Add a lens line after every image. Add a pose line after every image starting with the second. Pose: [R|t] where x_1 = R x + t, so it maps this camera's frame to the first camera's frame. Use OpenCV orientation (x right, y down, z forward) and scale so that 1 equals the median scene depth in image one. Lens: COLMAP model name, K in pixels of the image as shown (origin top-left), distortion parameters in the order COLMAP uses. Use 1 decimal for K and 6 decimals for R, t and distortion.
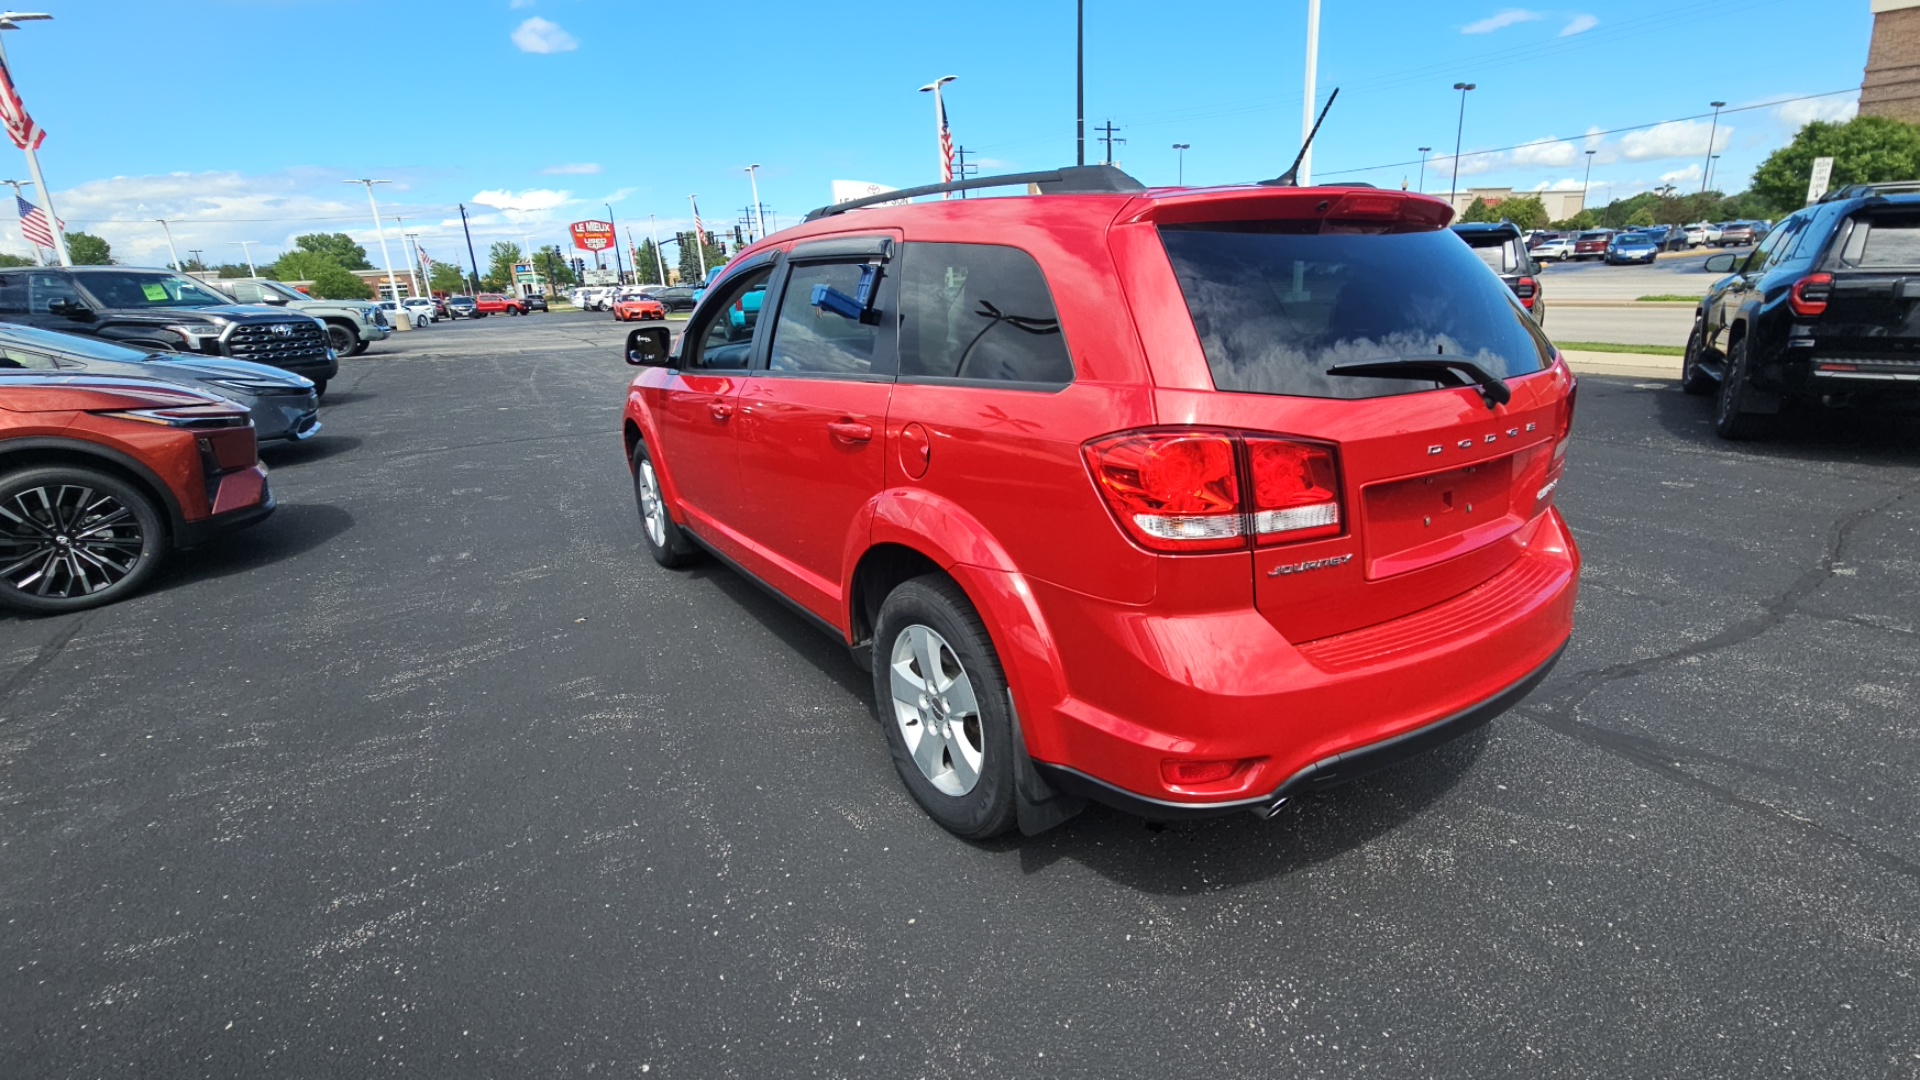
lens RADIAL K [[859.6, 0, 977.9], [0, 859.6, 544.5], [0, 0, 1]] dist [0.009413, -0.007729]
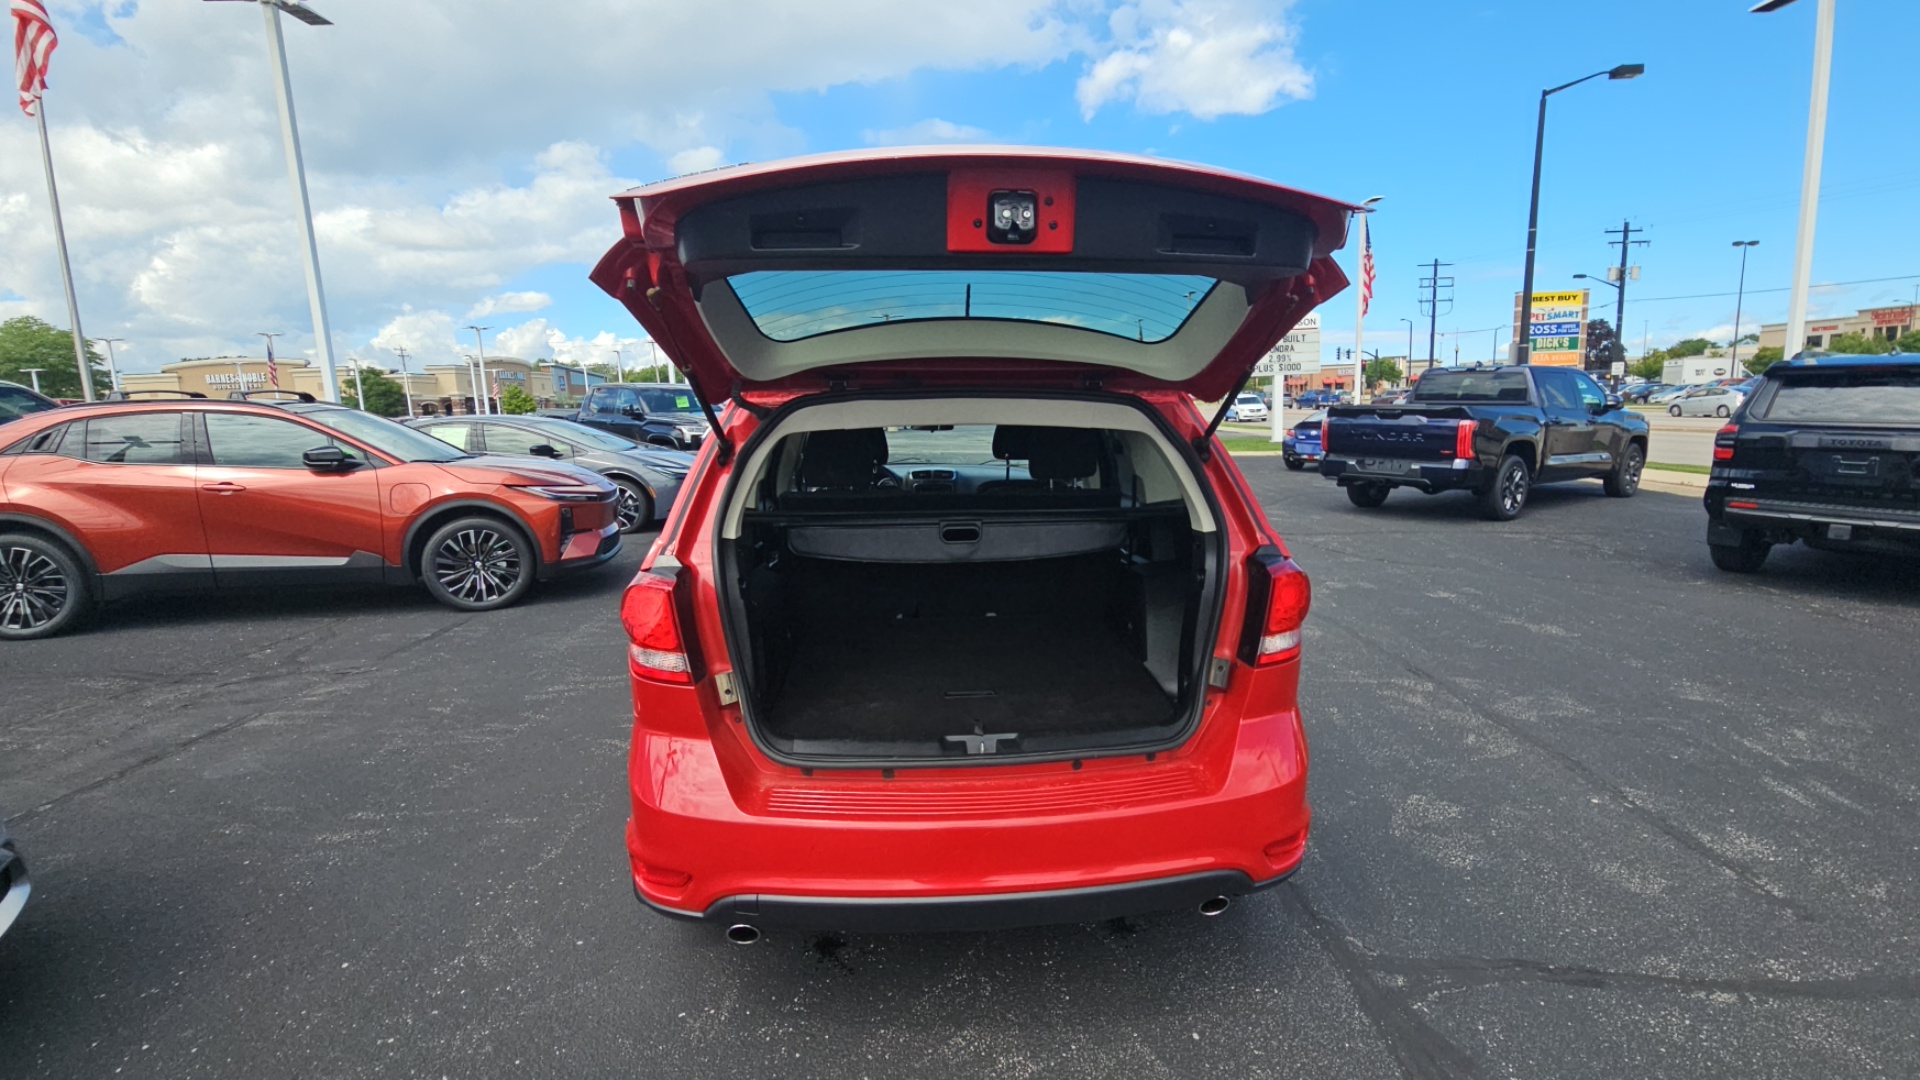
lens RADIAL K [[859.6, 0, 975.8], [0, 859.6, 541.9], [0, 0, 1]] dist [0.009413, -0.007729]
pose [[0.871066, 0.099084, -0.481068, 0.443075], [-0.159060, 0.983566, -0.085427, -0.052815], [0.464697, 0.150931, 0.872511, 0.044590]]
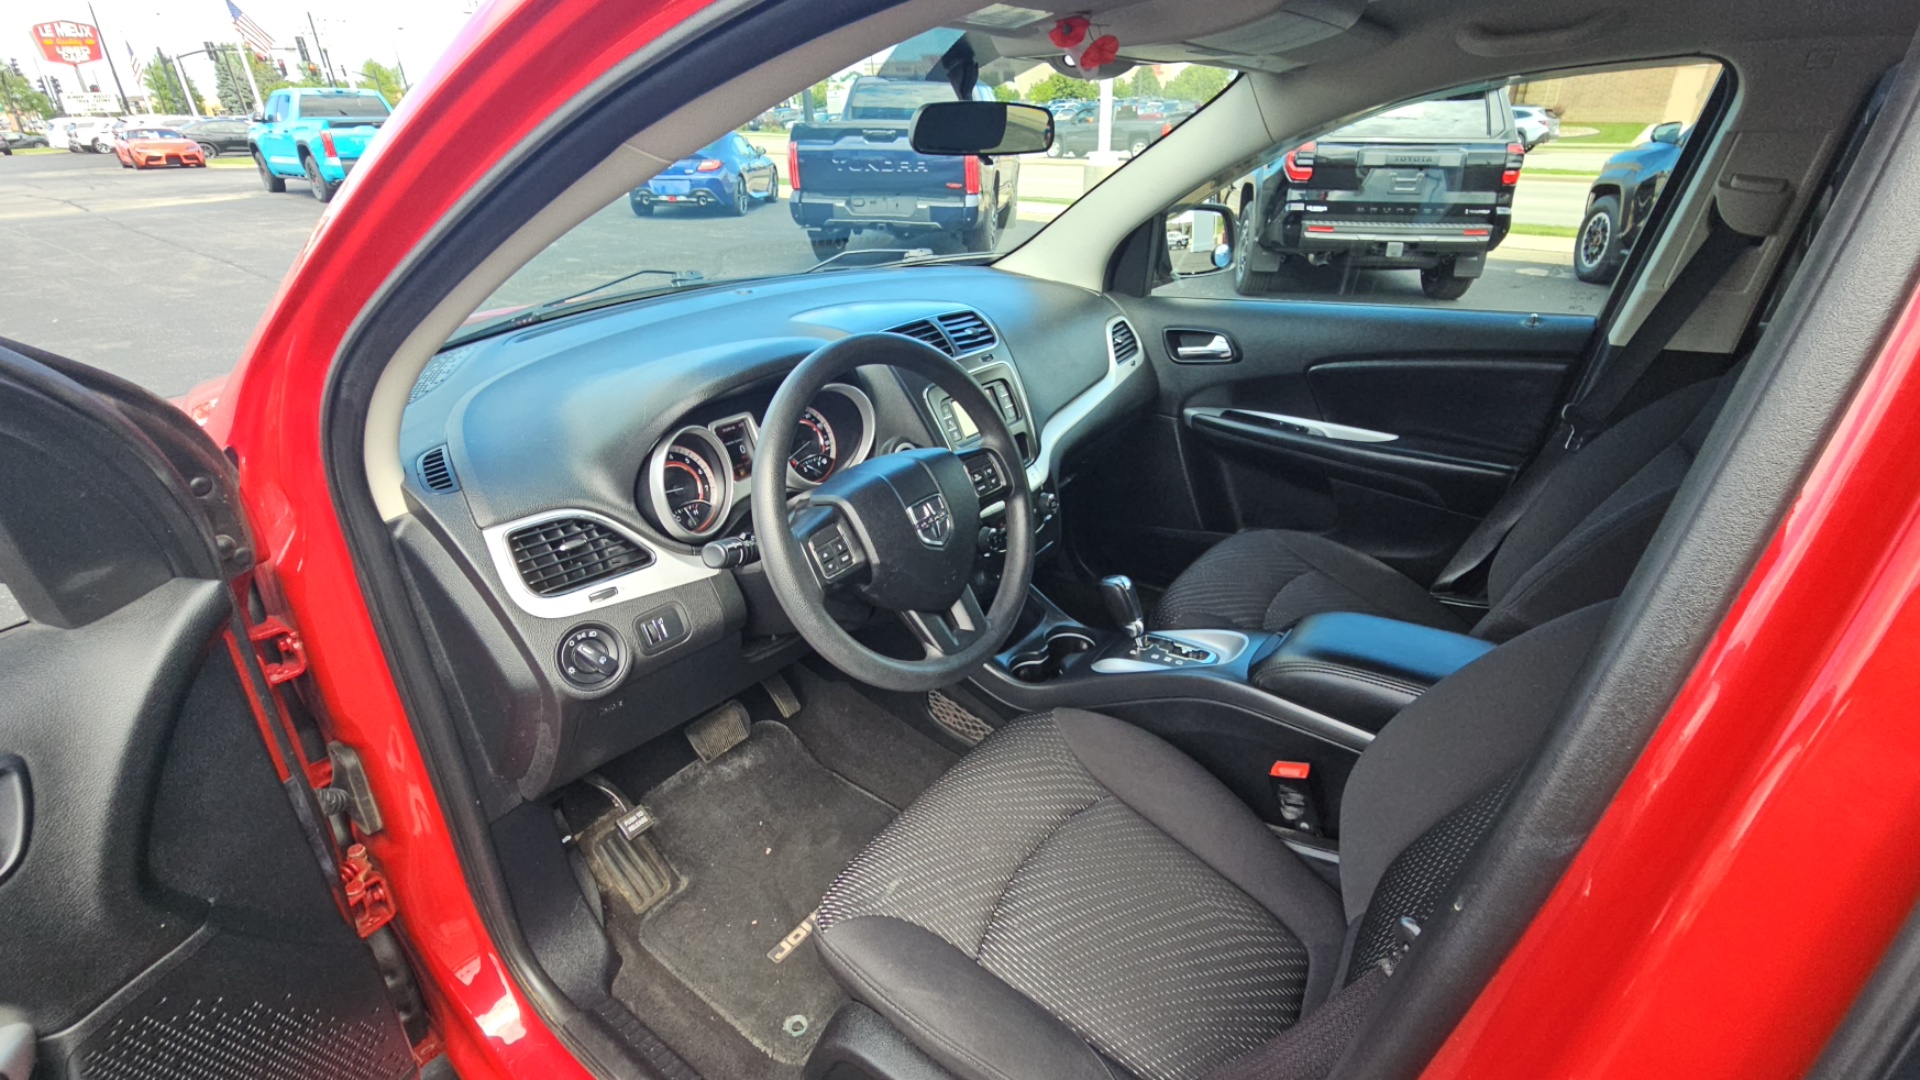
lens RADIAL K [[859.6, 0, 979.9], [0, 859.6, 550.0], [0, 0, 1]] dist [0.009413, -0.007729]
pose [[0.940581, -0.121616, 0.317043, -0.228027], [0.071044, 0.983481, 0.166488, -0.197910], [-0.332053, -0.134072, 0.933684, 0.676505]]
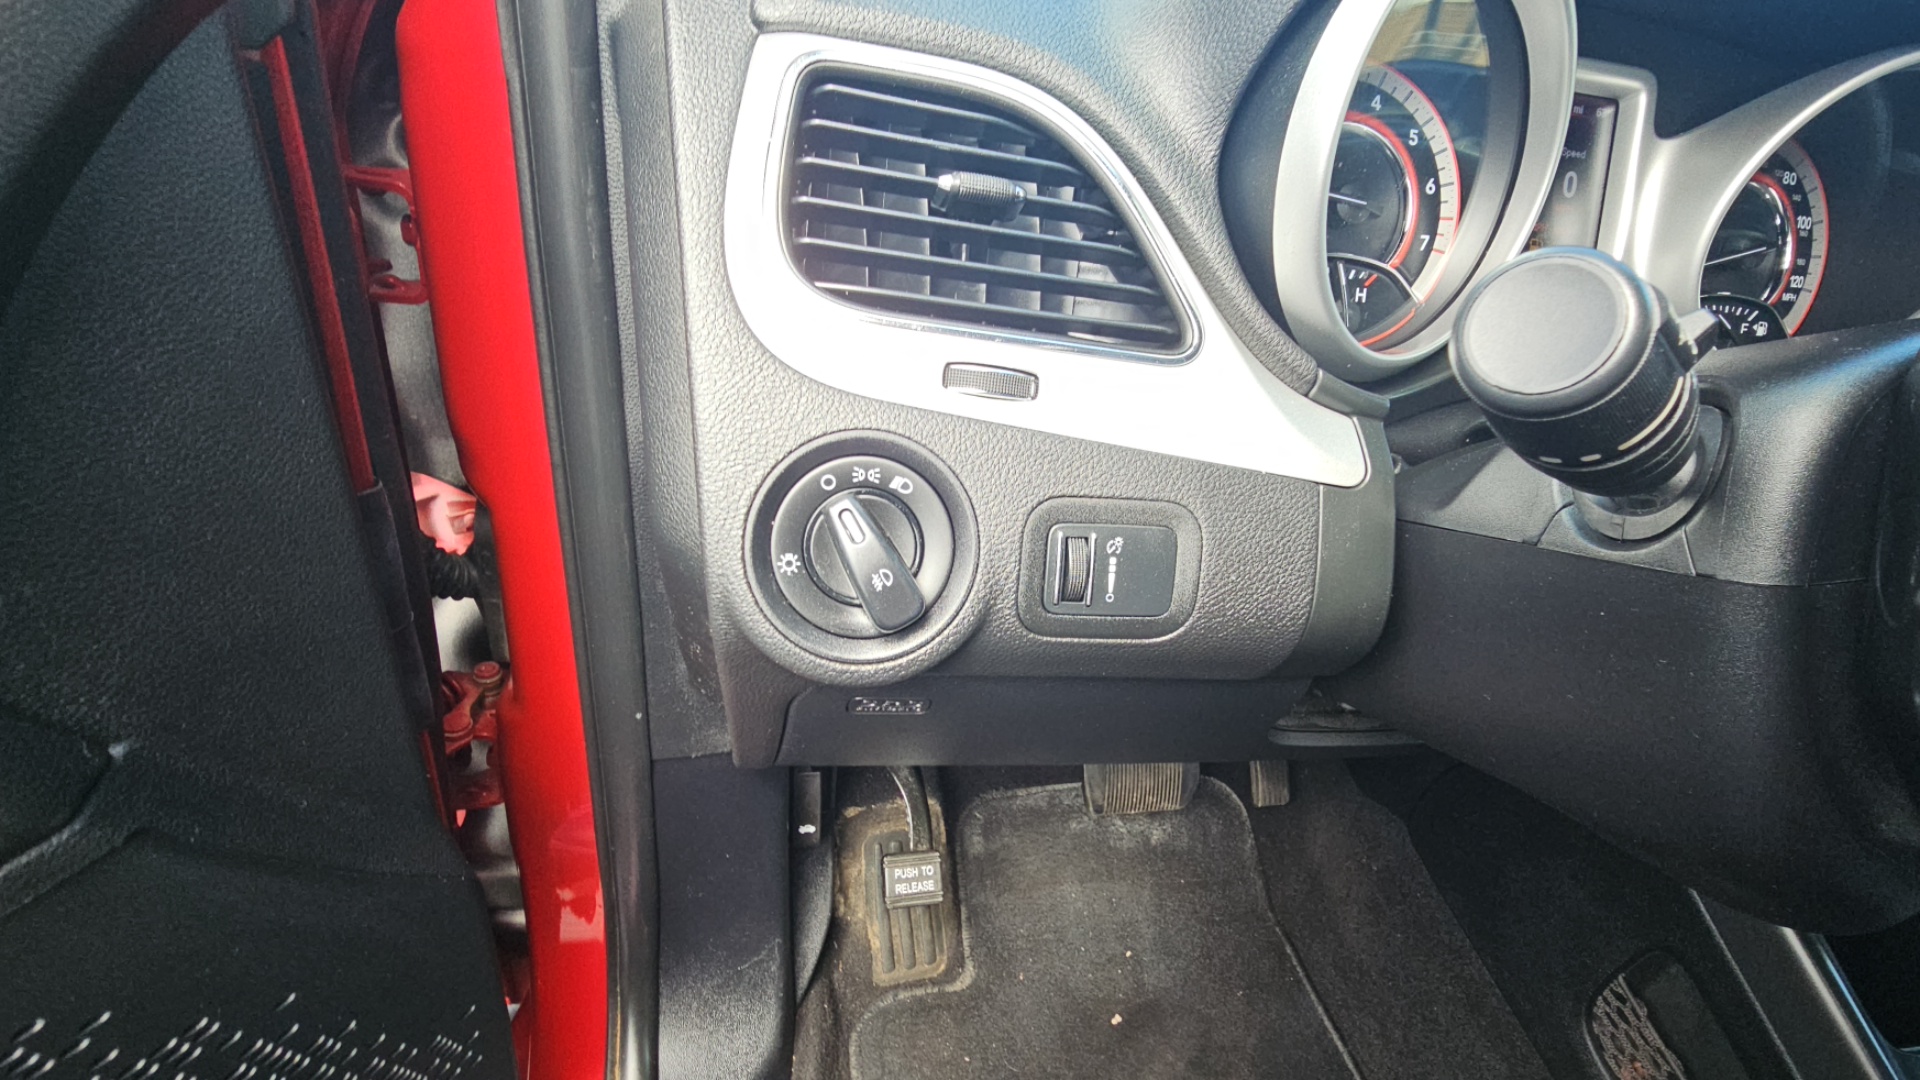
lens RADIAL K [[859.6, 0, 976.5], [0, 859.6, 543.0], [0, 0, 1]] dist [0.009413, -0.007729]
pose [[0.916749, 0.330023, -0.225068, -0.232144], [-0.268625, 0.926325, 0.264128, -0.165108], [0.295654, -0.181680, 0.937860, 0.835458]]
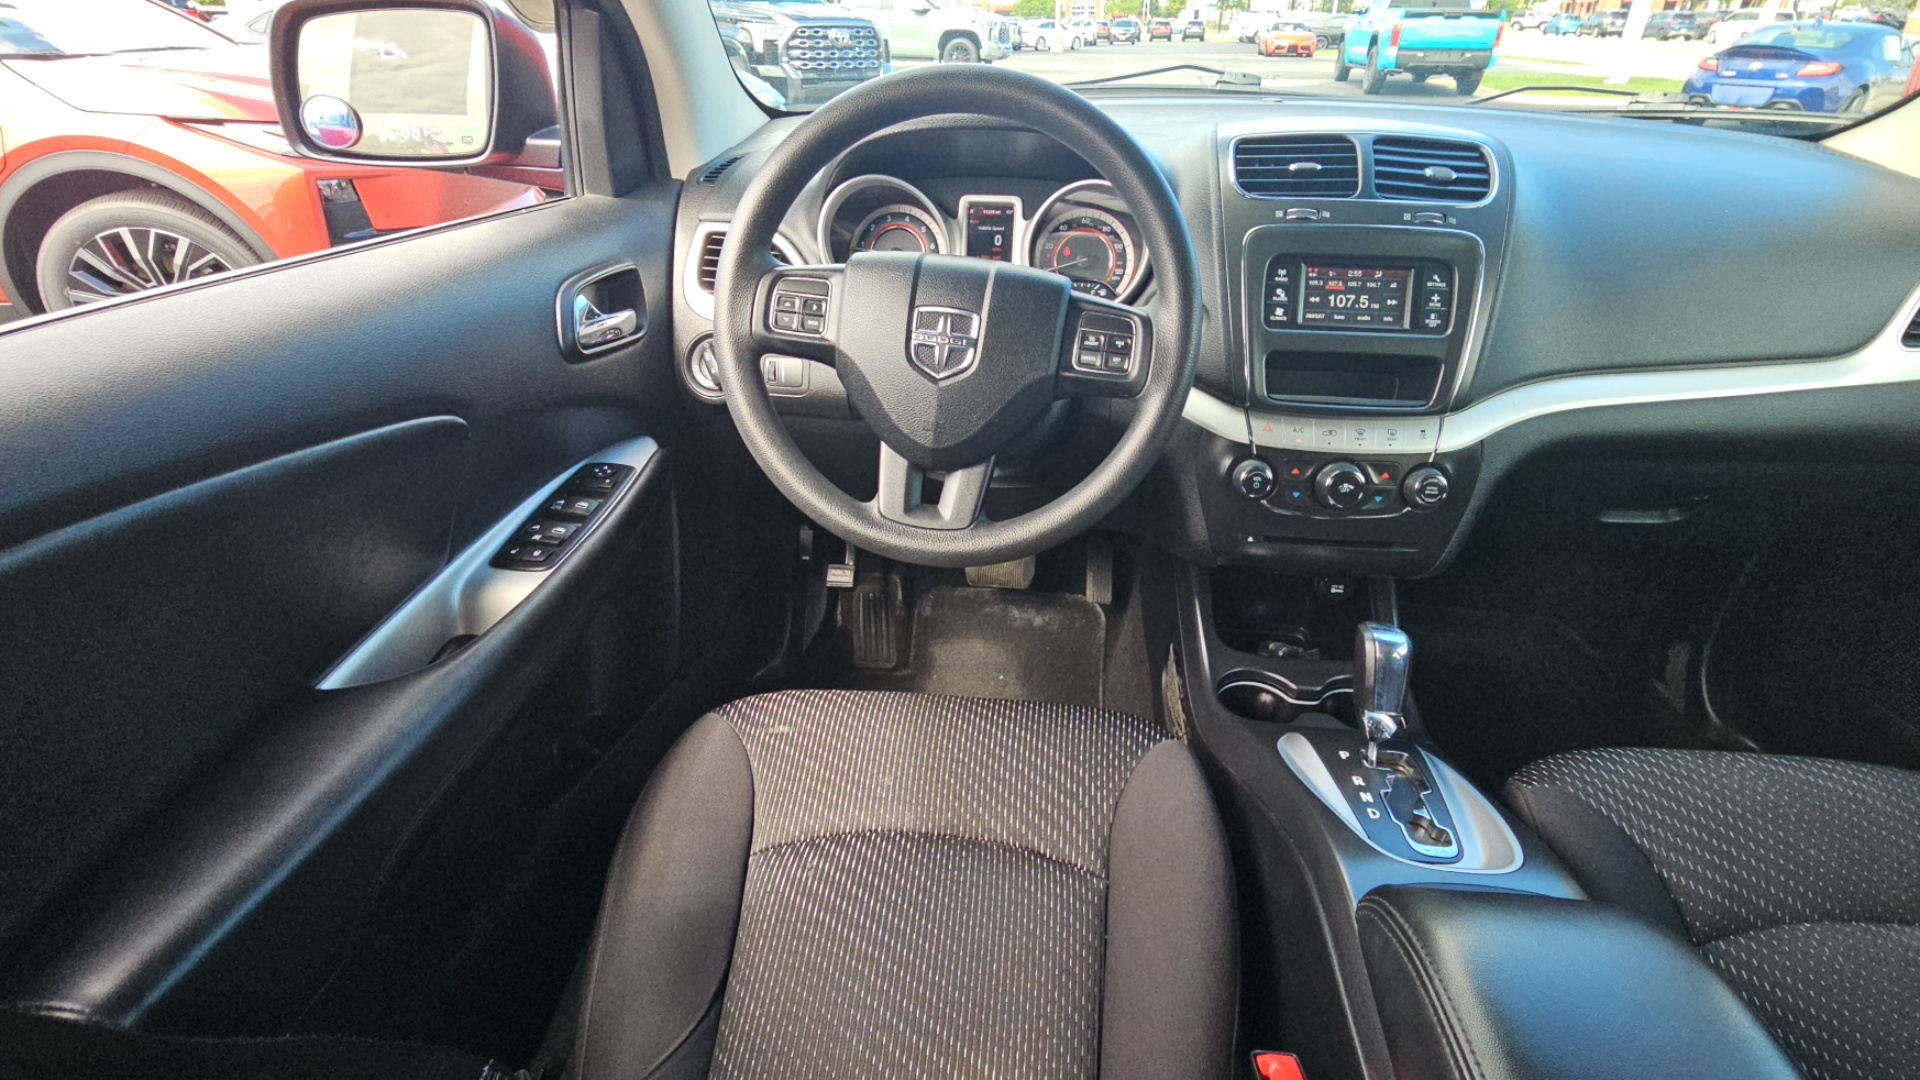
lens RADIAL K [[859.6, 0, 982.3], [0, 859.6, 539.7], [0, 0, 1]] dist [0.009413, -0.007729]
pose [[0.773784, 0.358839, -0.522009, -0.076963], [-0.217513, 0.924482, 0.313083, -0.187340], [0.594935, -0.128715, 0.793401, 0.755526]]
